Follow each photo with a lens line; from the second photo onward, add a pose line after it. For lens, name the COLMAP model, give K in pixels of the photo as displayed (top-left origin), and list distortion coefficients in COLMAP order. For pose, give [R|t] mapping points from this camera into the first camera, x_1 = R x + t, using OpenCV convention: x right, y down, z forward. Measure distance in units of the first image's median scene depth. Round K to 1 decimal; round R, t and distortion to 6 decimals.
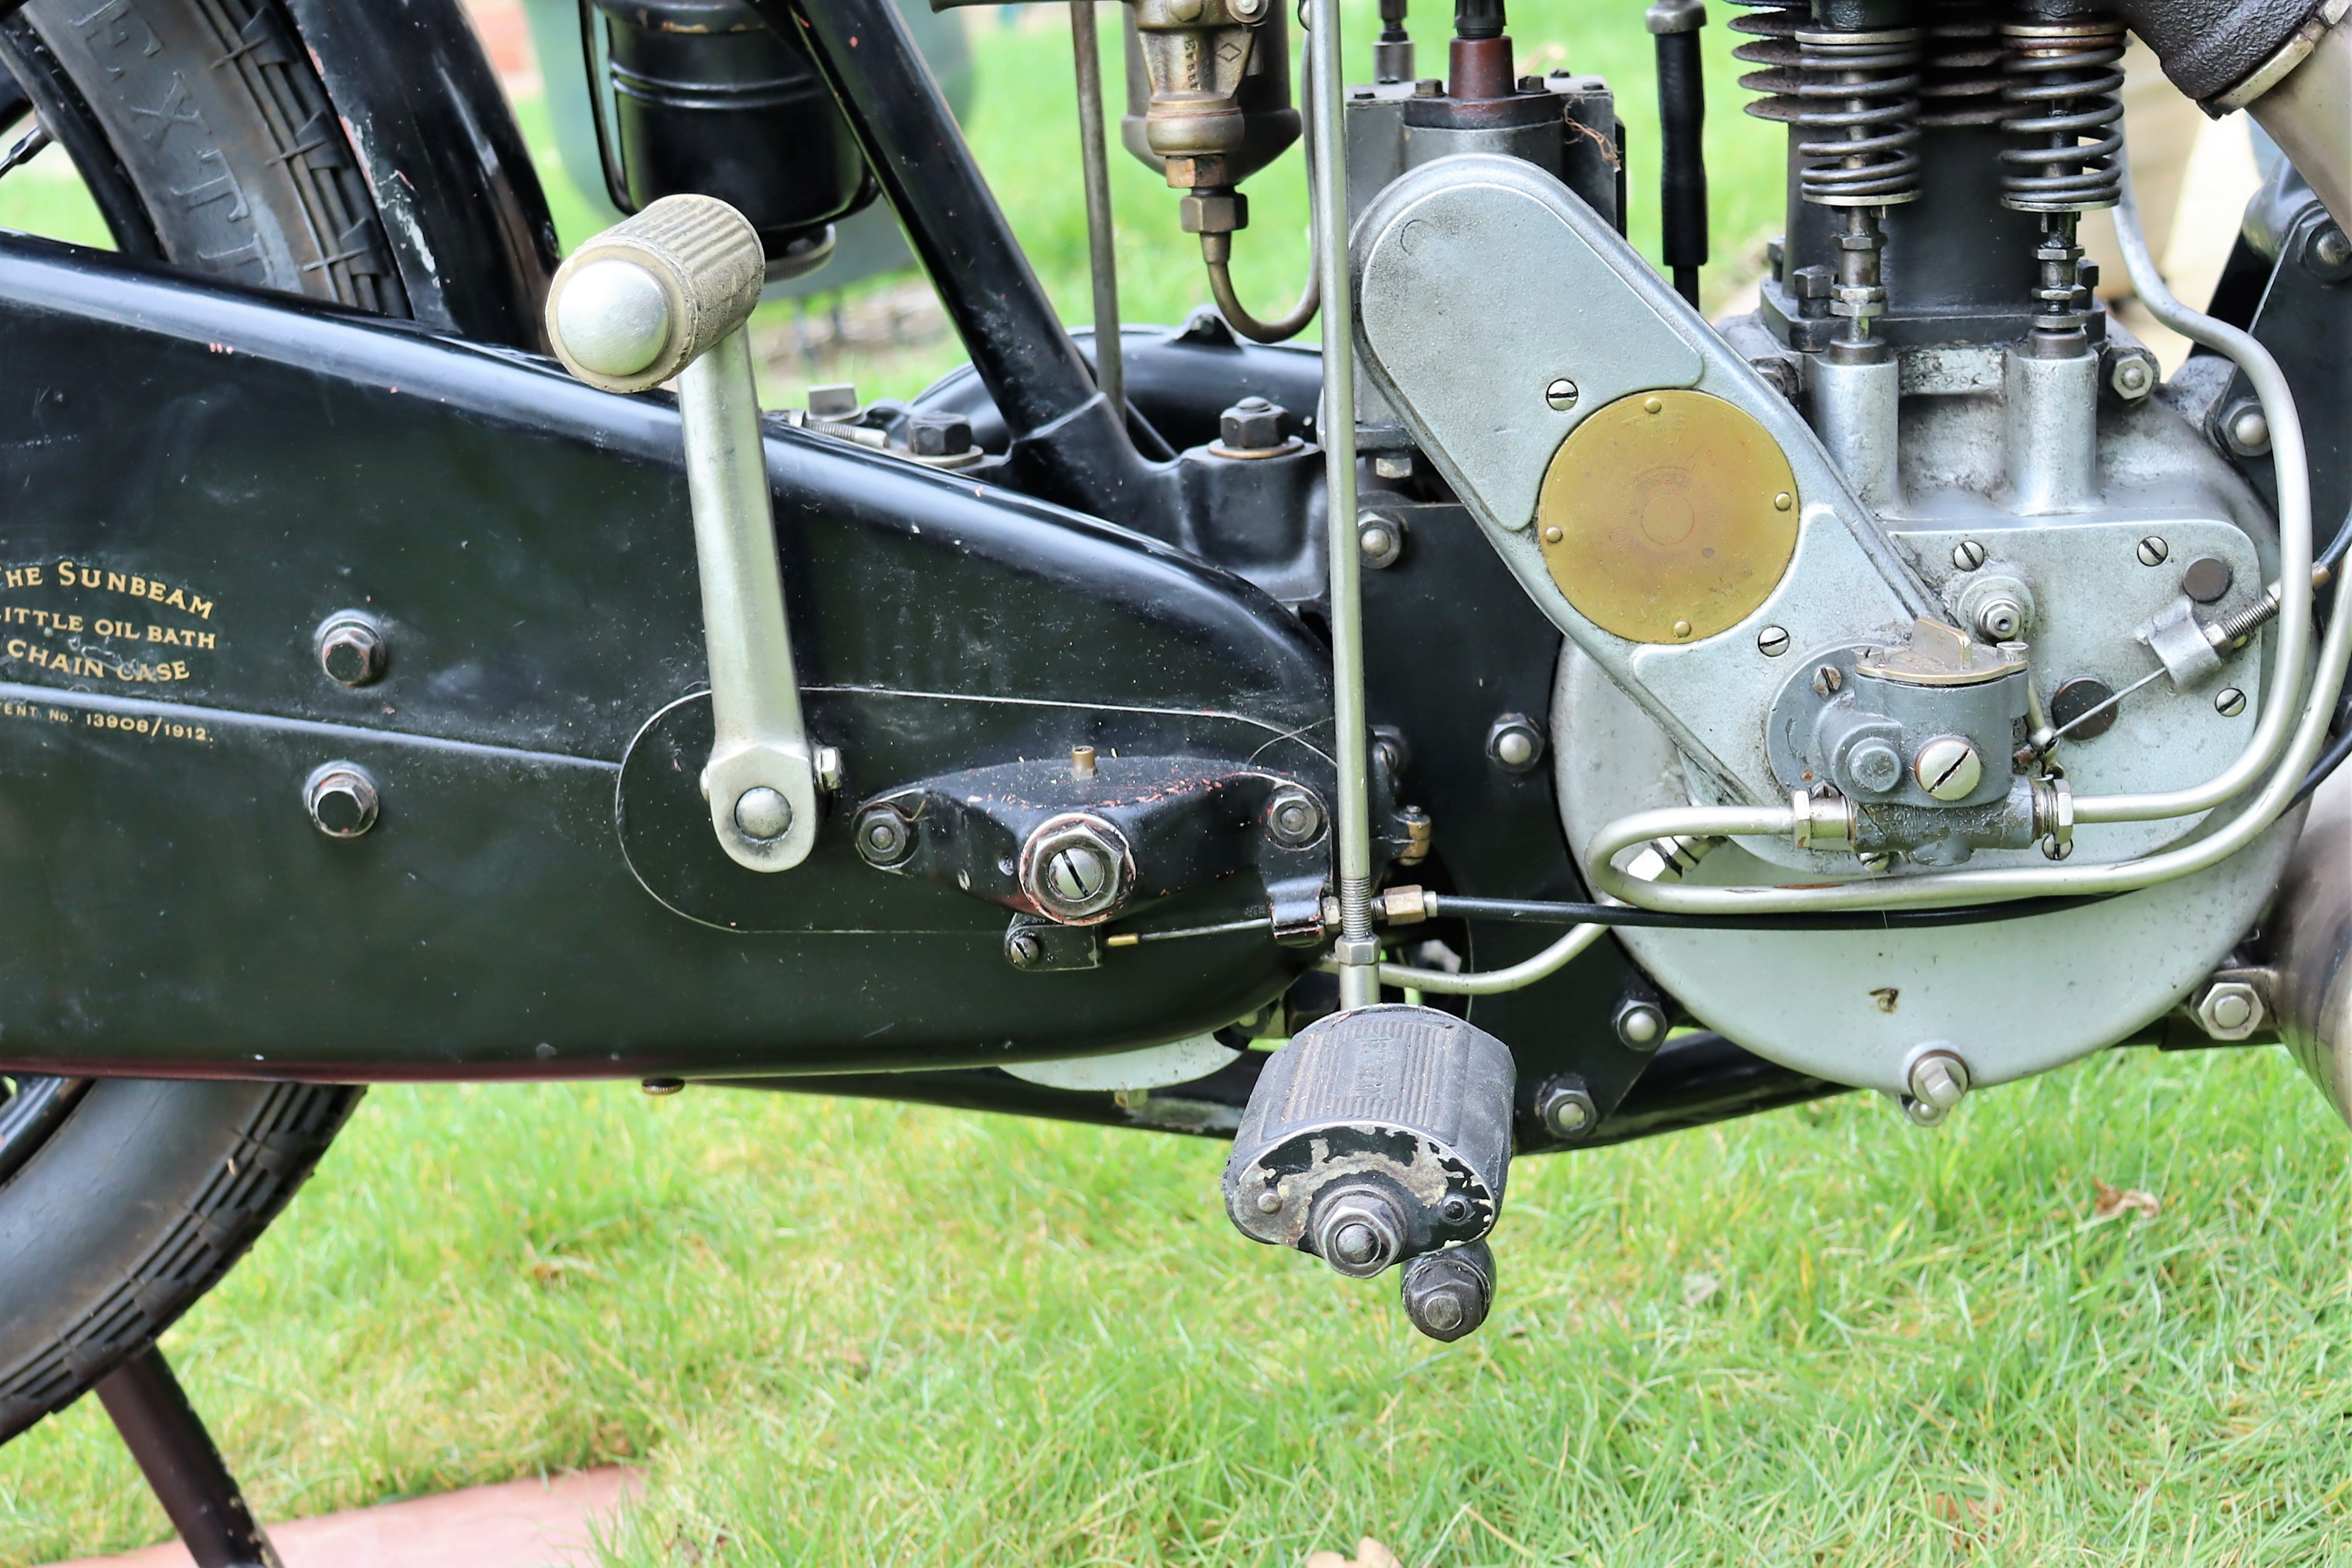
lens RADIAL K [[3718.7, 0, 1171.7], [0, 3718.7, 768.4], [0, 0, 1]] dist [-0.031762, 0.000000]
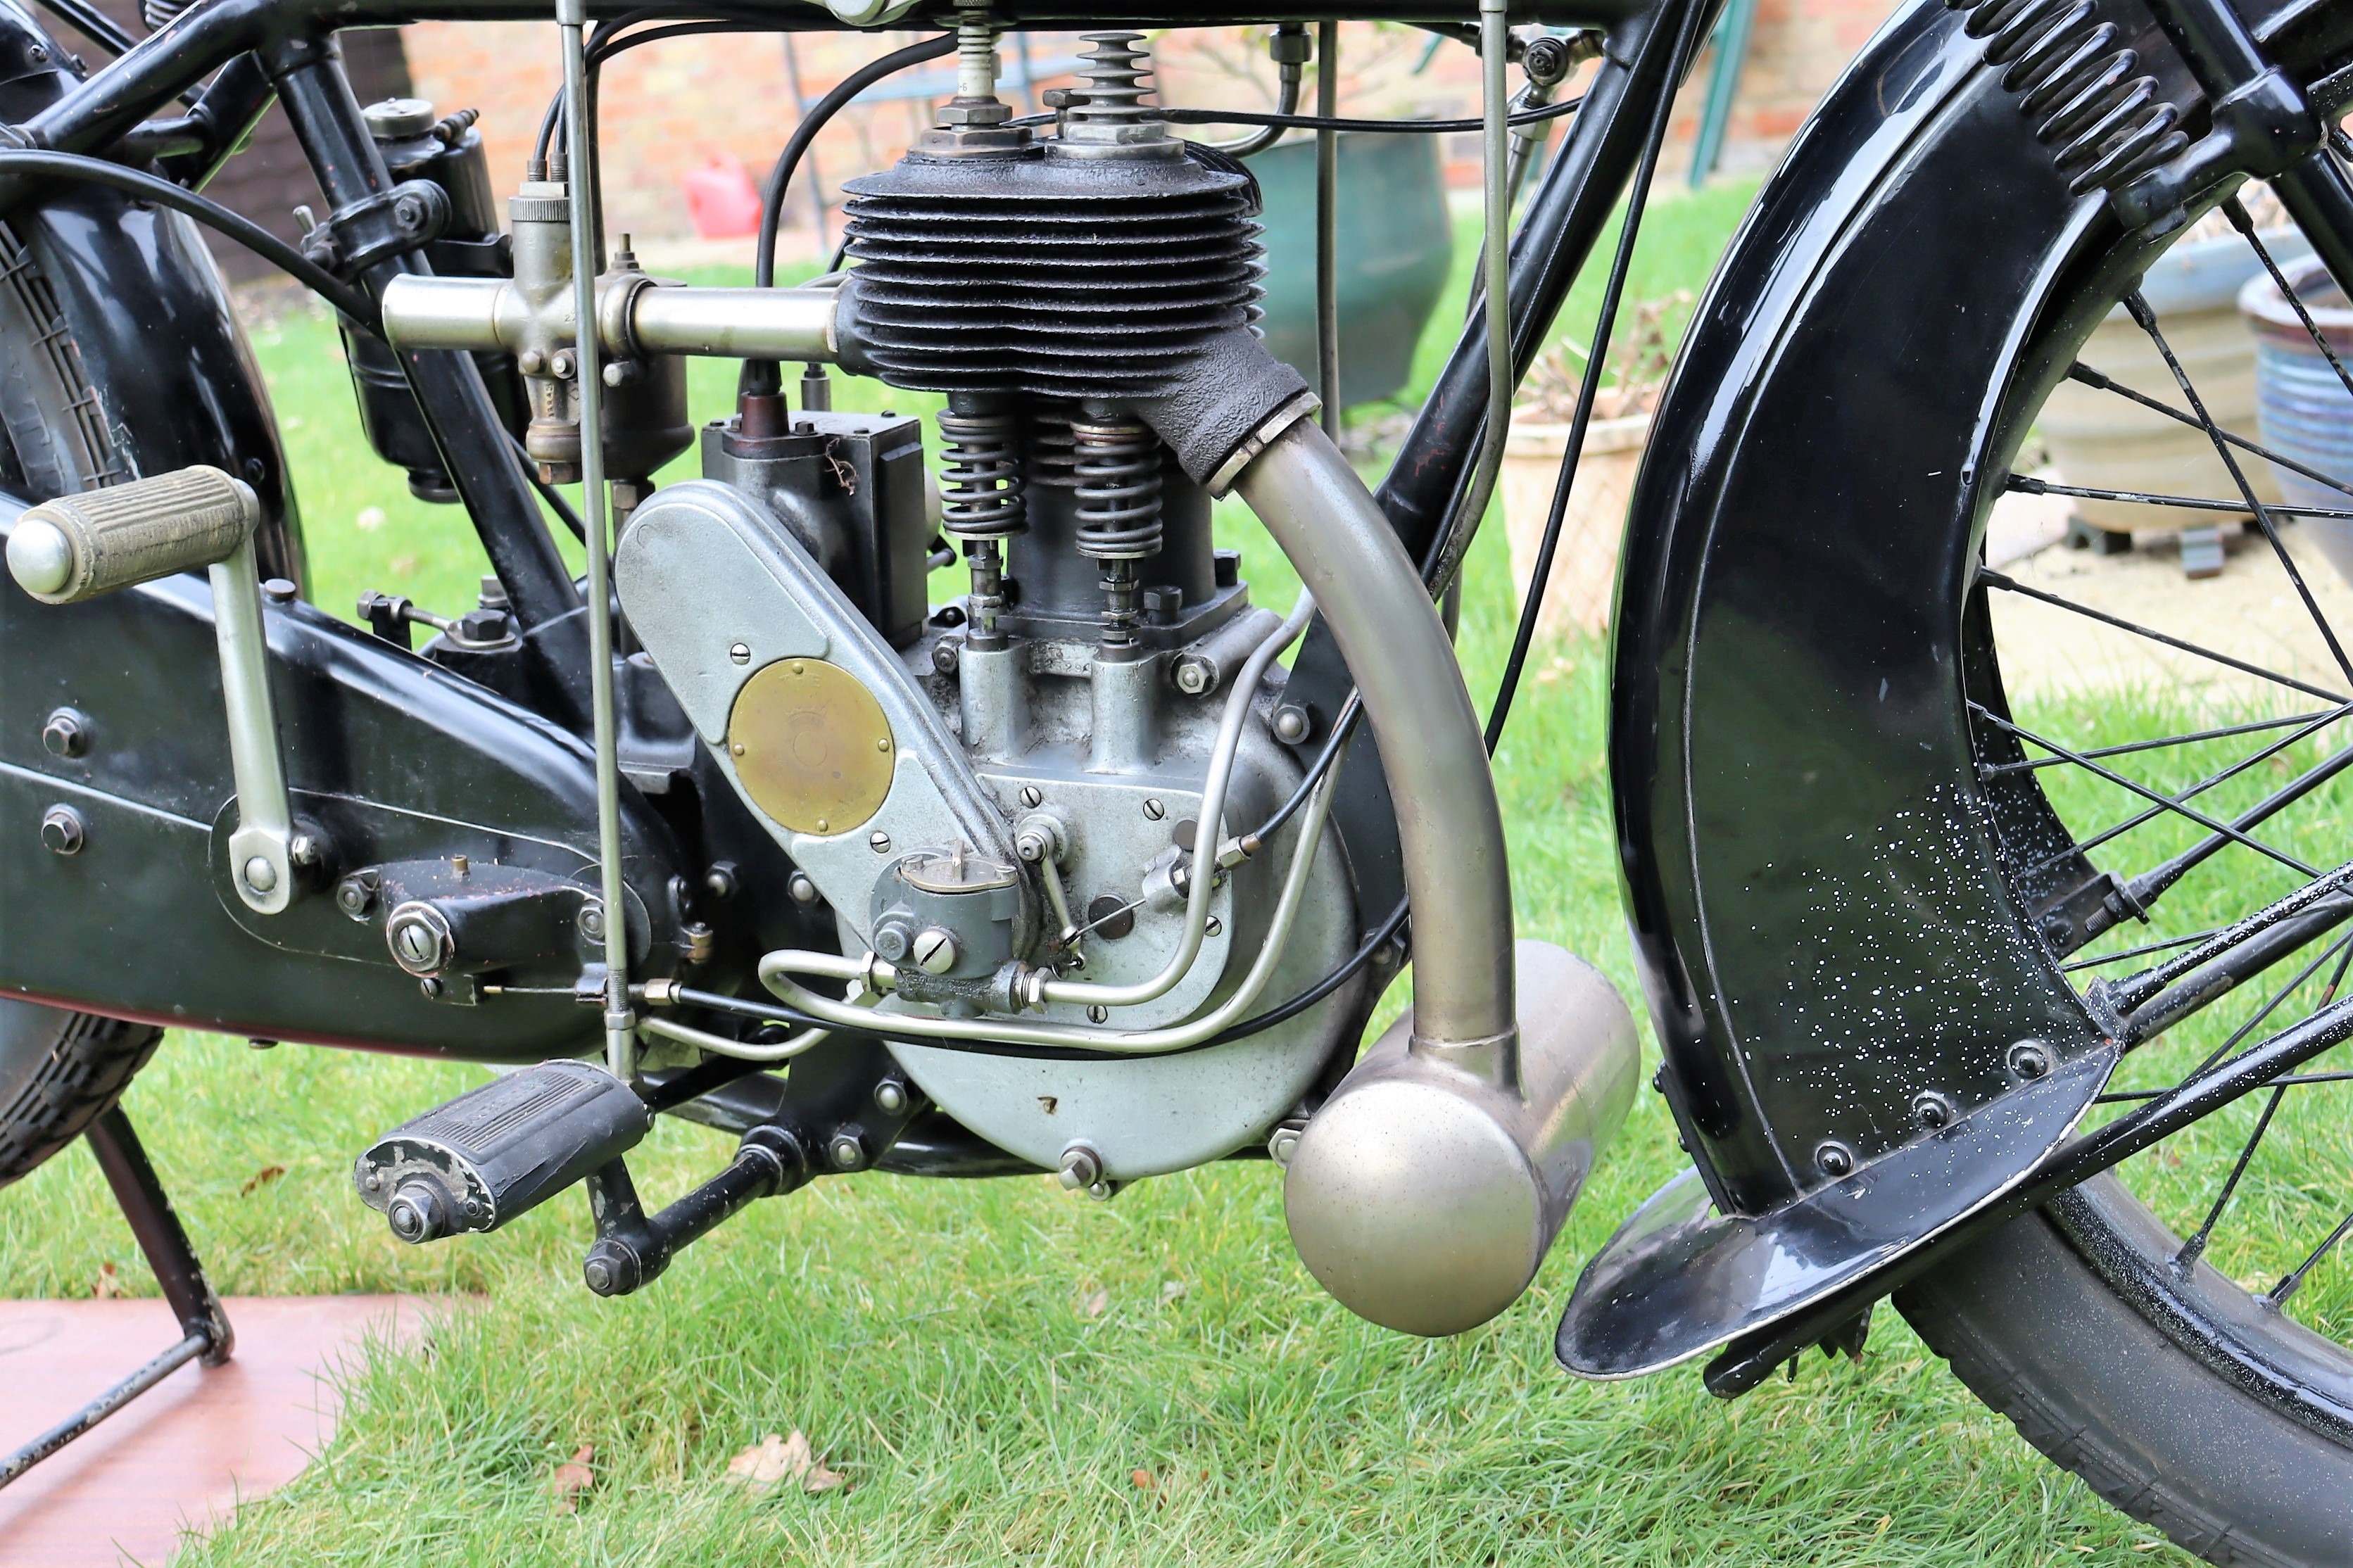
lens RADIAL K [[3005.8, 0, 1209.2], [0, 3005.8, 775.8], [0, 0, 1]] dist [-0.059161, 0.000000]
pose [[0.959105, 0.114306, -0.258943, 0.560536], [-0.112560, 0.993410, 0.021609, -0.095754], [0.259706, 0.008421, 0.965651, -0.062695]]
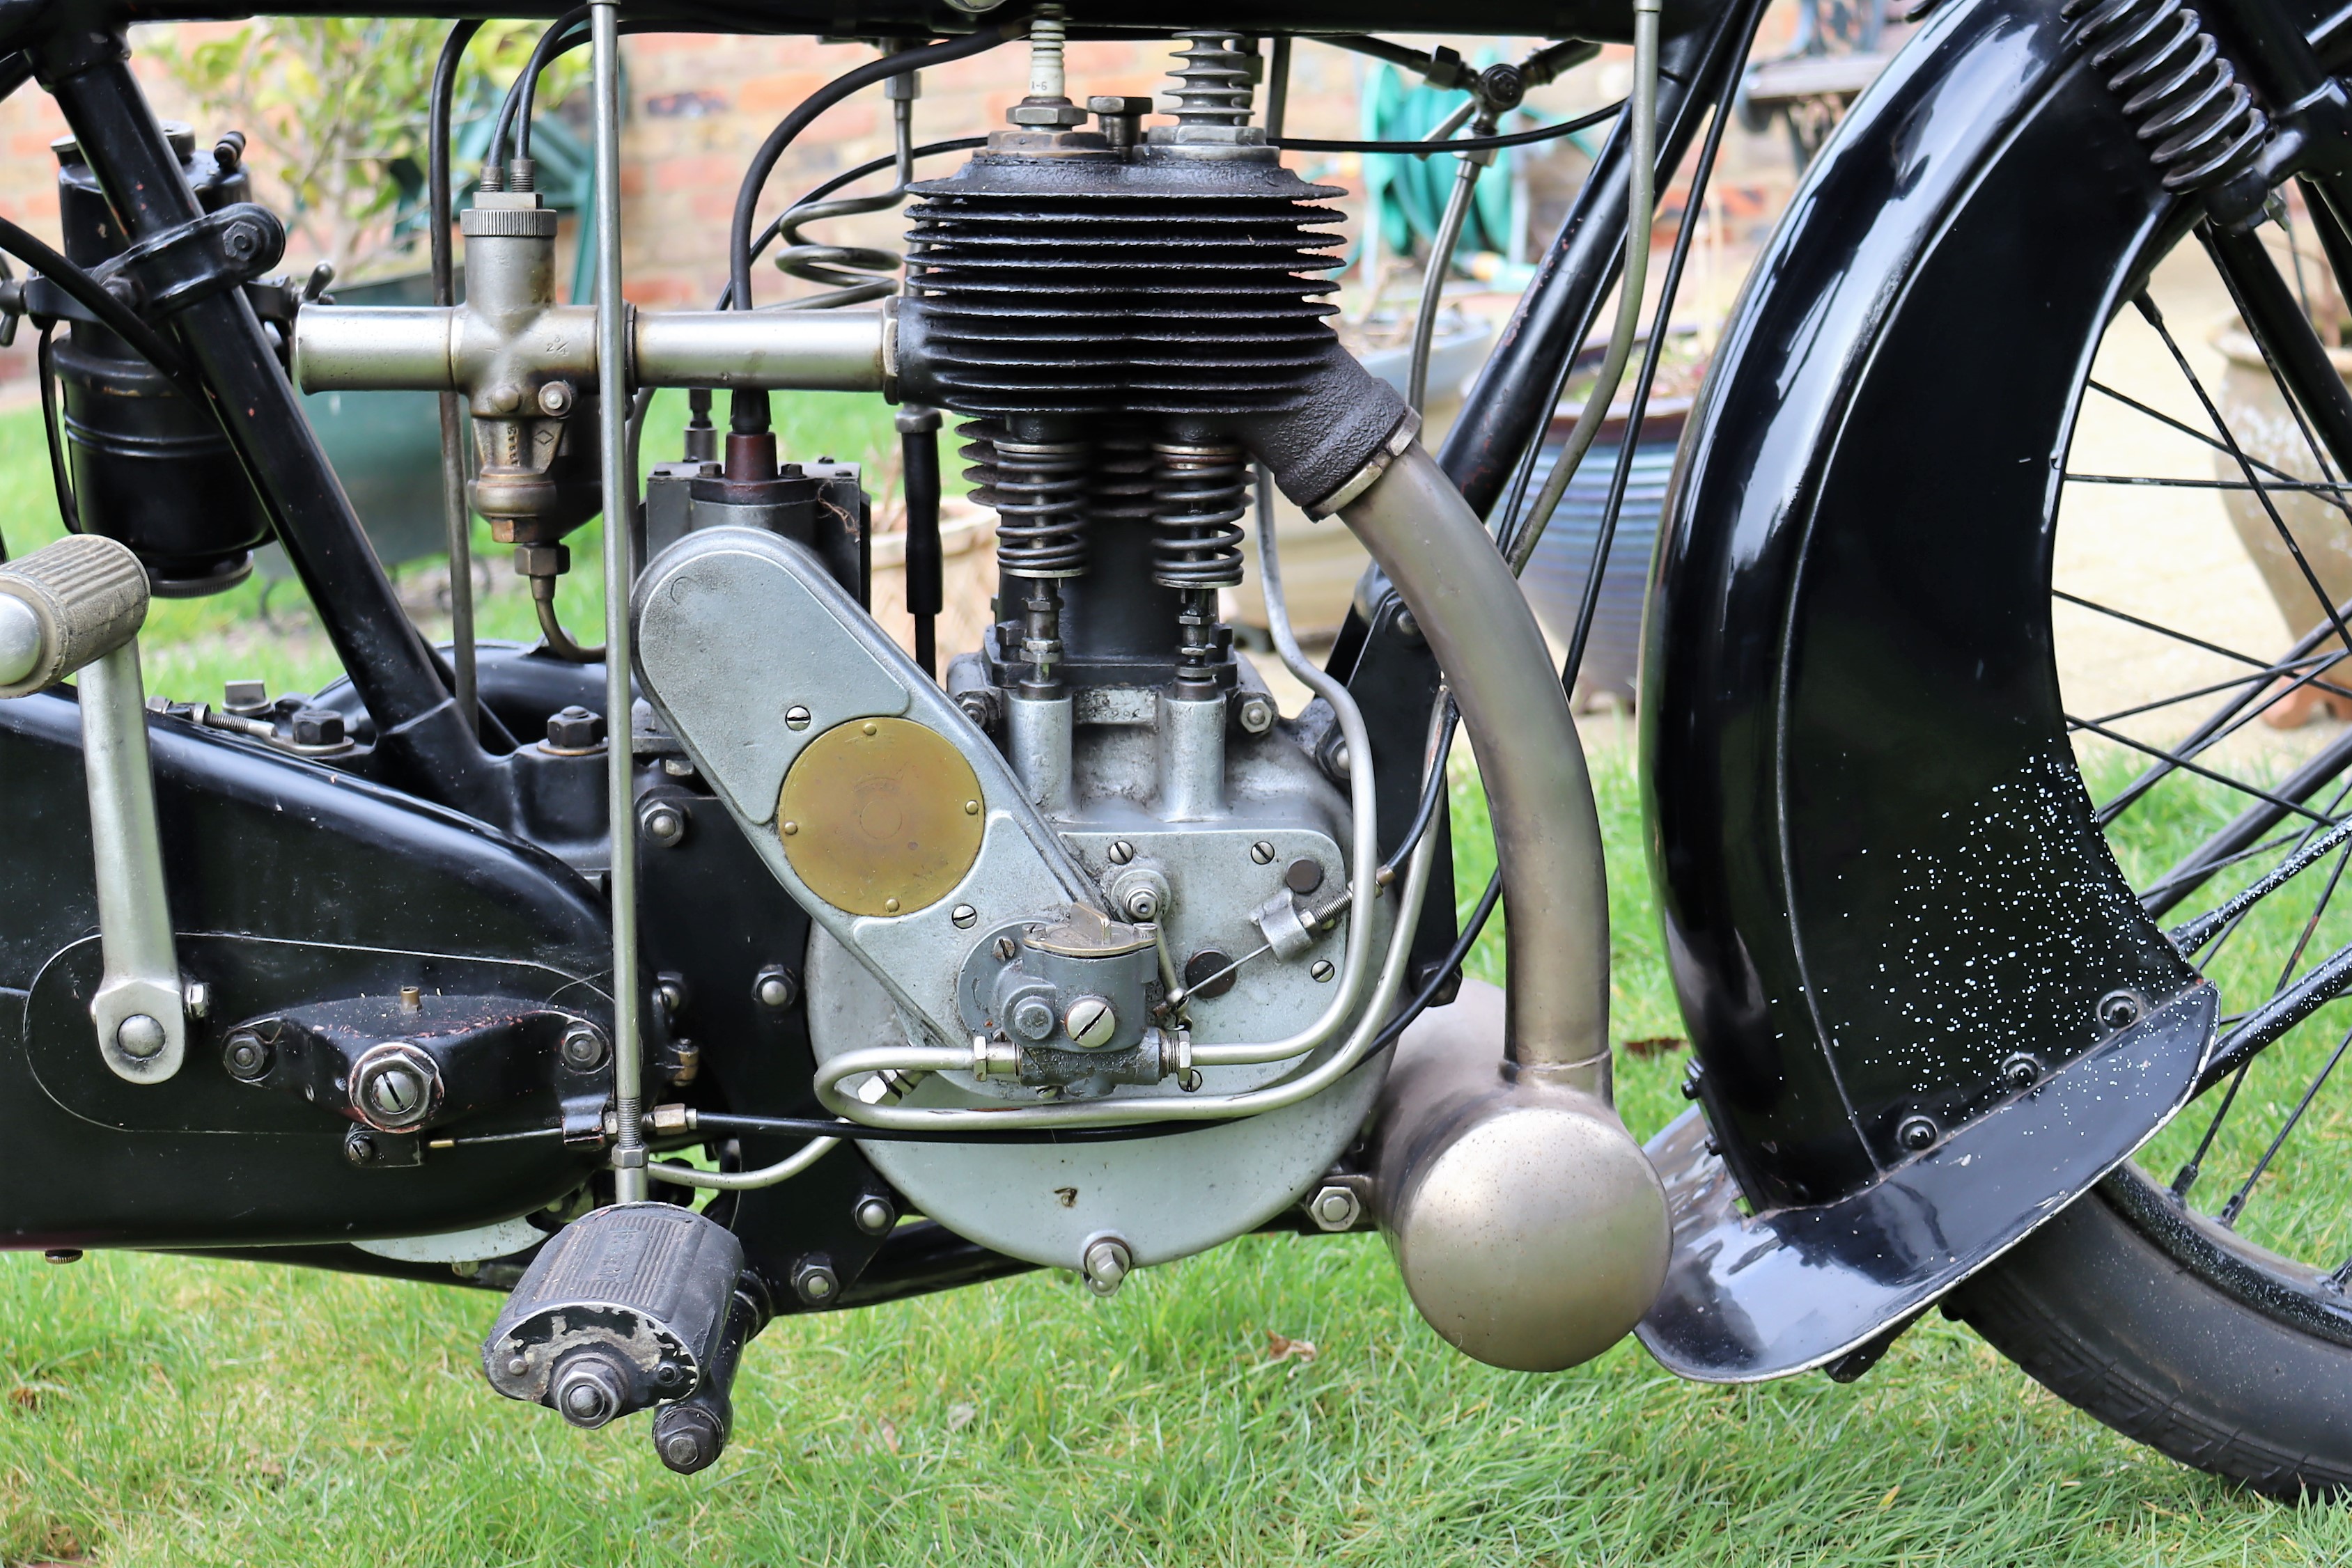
lens RADIAL K [[3004.3, 0, 1177.9], [0, 3004.3, 777.7], [0, 0, 1]] dist [-0.059161, 0.000000]
pose [[0.988485, 0.029654, 0.148383, 0.078941], [-0.020989, 0.998000, -0.059626, -0.021491], [-0.149854, 0.055825, 0.987131, -0.024763]]
